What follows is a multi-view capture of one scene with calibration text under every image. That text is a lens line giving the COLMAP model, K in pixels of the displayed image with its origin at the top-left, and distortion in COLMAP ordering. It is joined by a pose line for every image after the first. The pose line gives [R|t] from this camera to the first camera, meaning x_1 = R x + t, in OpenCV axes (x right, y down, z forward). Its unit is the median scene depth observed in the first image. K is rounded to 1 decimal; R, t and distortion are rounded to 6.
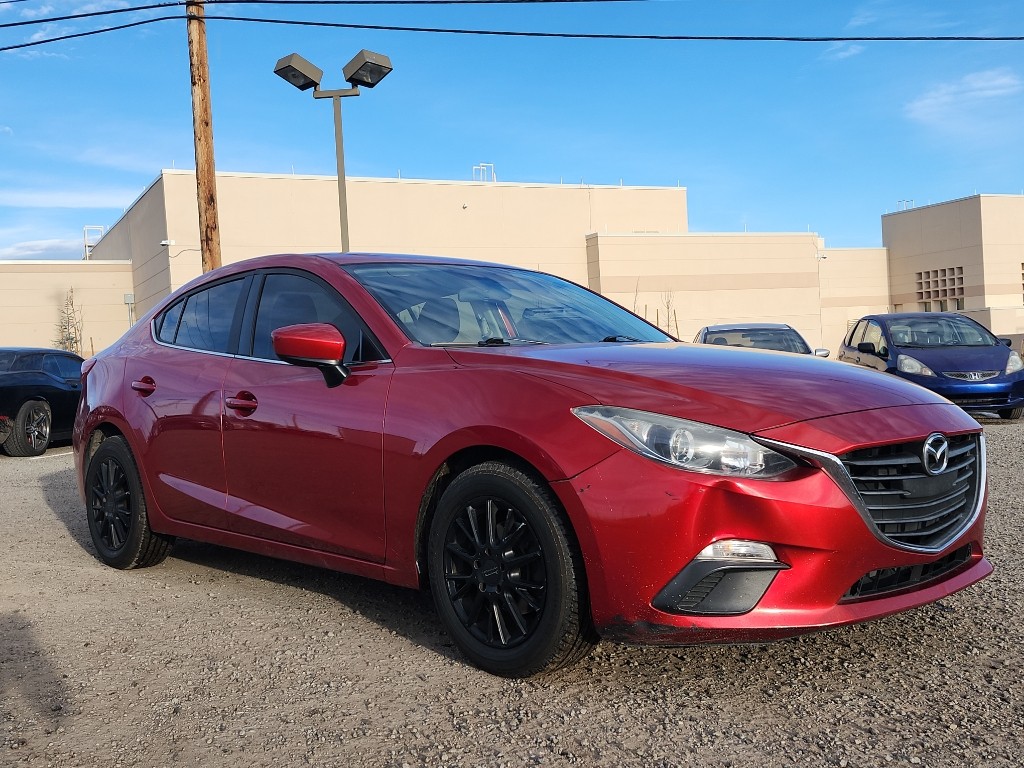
lens RADIAL K [[1082.6, 0, 512.0], [0, 1082.6, 384.0], [0, 0, 1]] dist [0.138902, -0.204138]
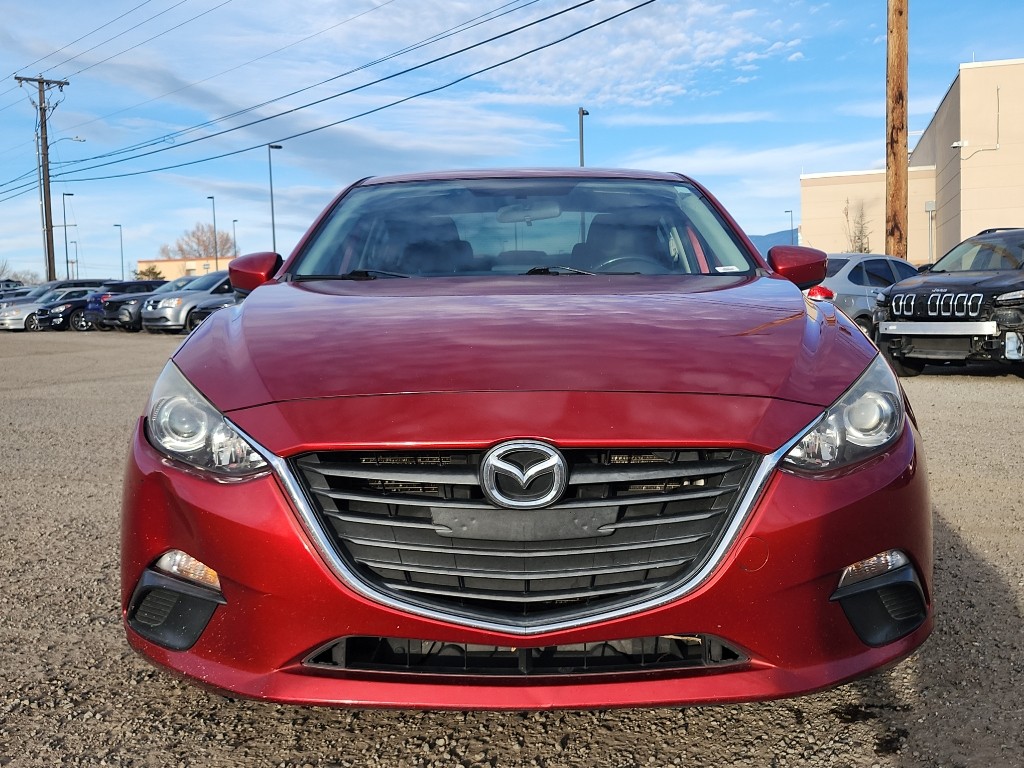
lens RADIAL K [[1082.6, 0, 512.0], [0, 1082.6, 384.0], [0, 0, 1]] dist [0.138902, -0.204138]
pose [[0.741346, 0.075481, -0.666865, 0.770627], [-0.020175, 0.995712, 0.090275, -0.038603], [0.670820, -0.053471, 0.739690, 0.557913]]
